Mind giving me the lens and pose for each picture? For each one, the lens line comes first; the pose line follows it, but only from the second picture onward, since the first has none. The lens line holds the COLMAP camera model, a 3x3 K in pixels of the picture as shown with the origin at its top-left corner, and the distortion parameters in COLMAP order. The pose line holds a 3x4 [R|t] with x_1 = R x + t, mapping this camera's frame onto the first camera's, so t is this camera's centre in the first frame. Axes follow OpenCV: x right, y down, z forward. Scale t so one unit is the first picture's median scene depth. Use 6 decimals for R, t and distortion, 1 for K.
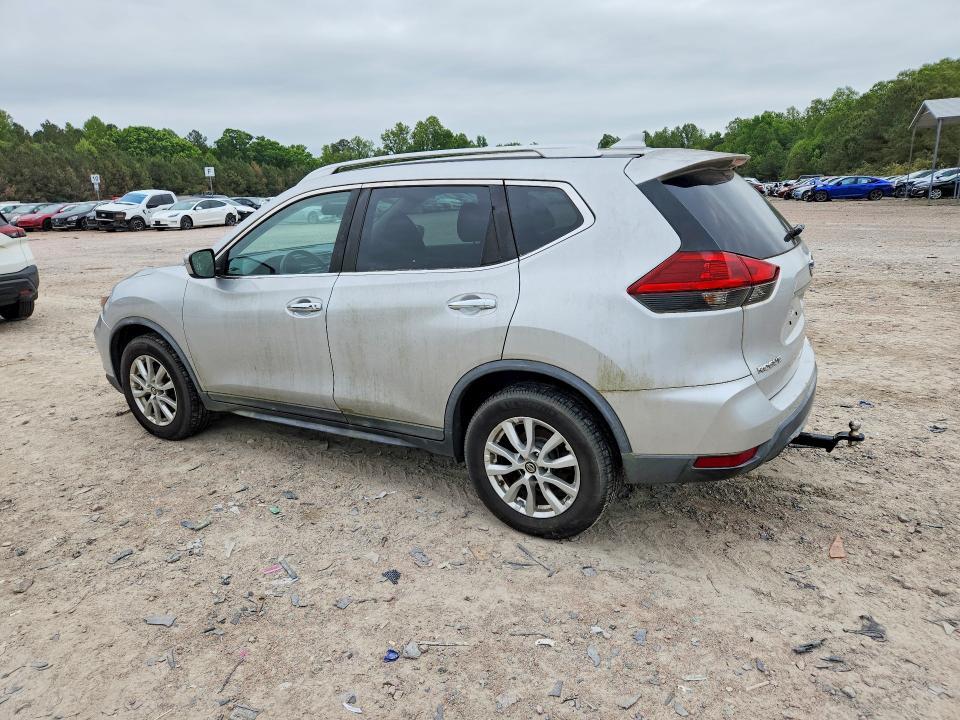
lens RADIAL K [[648.4, 0, 483.5], [0, 648.4, 362.0], [0, 0, 1]] dist [0.049728, -0.034115]
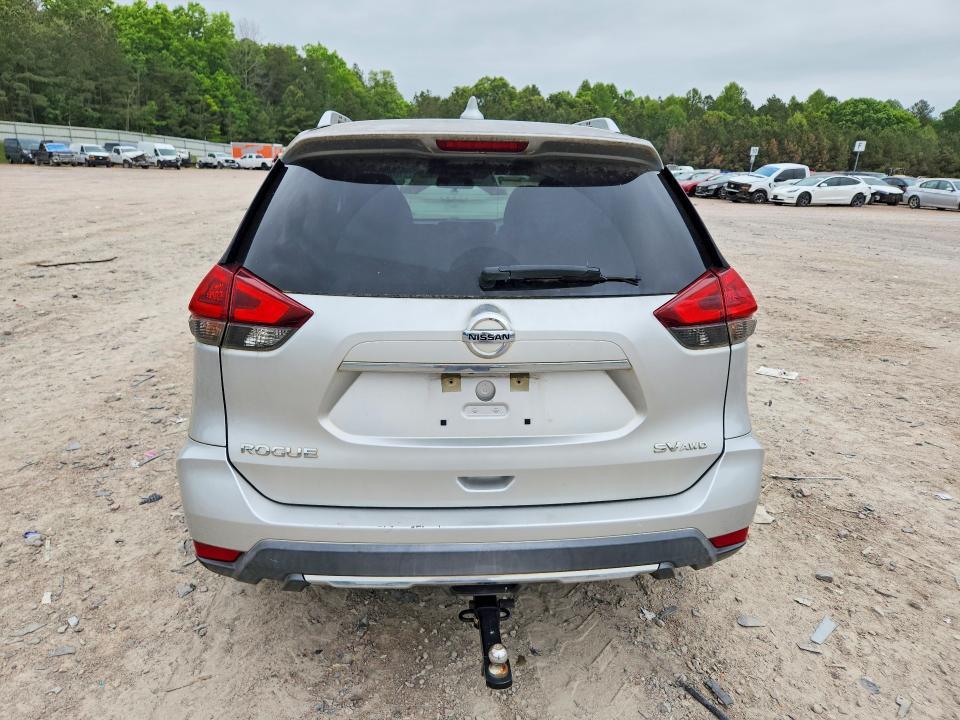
lens RADIAL K [[648.4, 0, 483.2], [0, 648.4, 364.1], [0, 0, 1]] dist [0.049728, -0.034115]
pose [[0.570080, 0.289851, -0.768762, 0.087106], [-0.259298, 0.951353, 0.166411, -0.020500], [0.779599, 0.104471, 0.617505, 0.062556]]
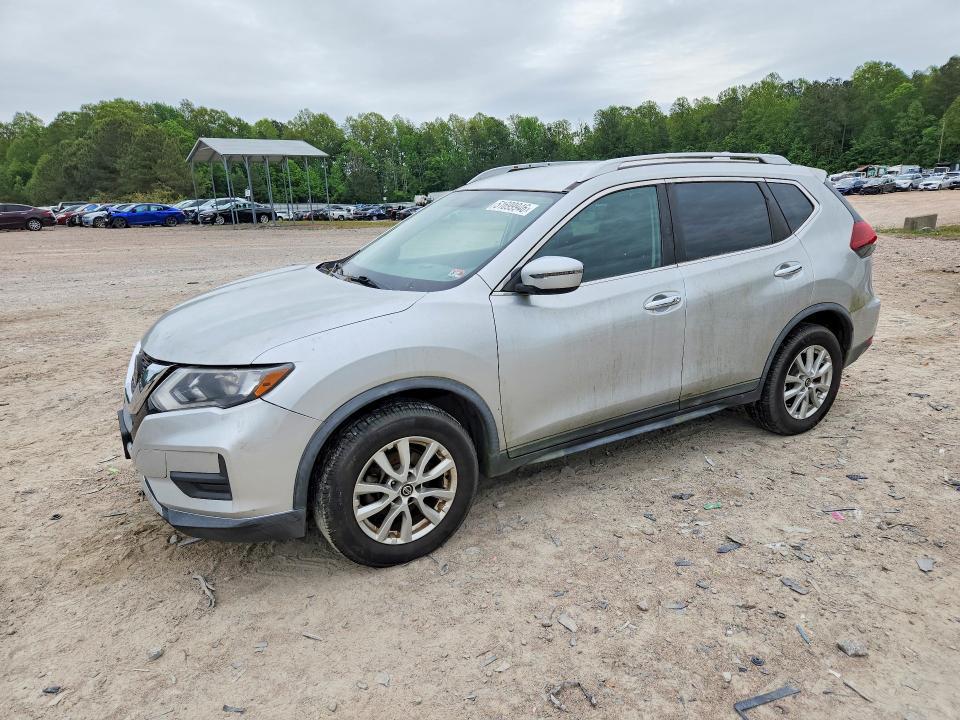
lens RADIAL K [[648.4, 0, 488.0], [0, 648.4, 361.5], [0, 0, 1]] dist [0.049728, -0.034115]
pose [[0.473809, -0.198918, 0.857868, -0.135579], [0.236092, 0.967186, 0.093870, -0.016471], [-0.848390, 0.158059, 0.505224, 0.080359]]
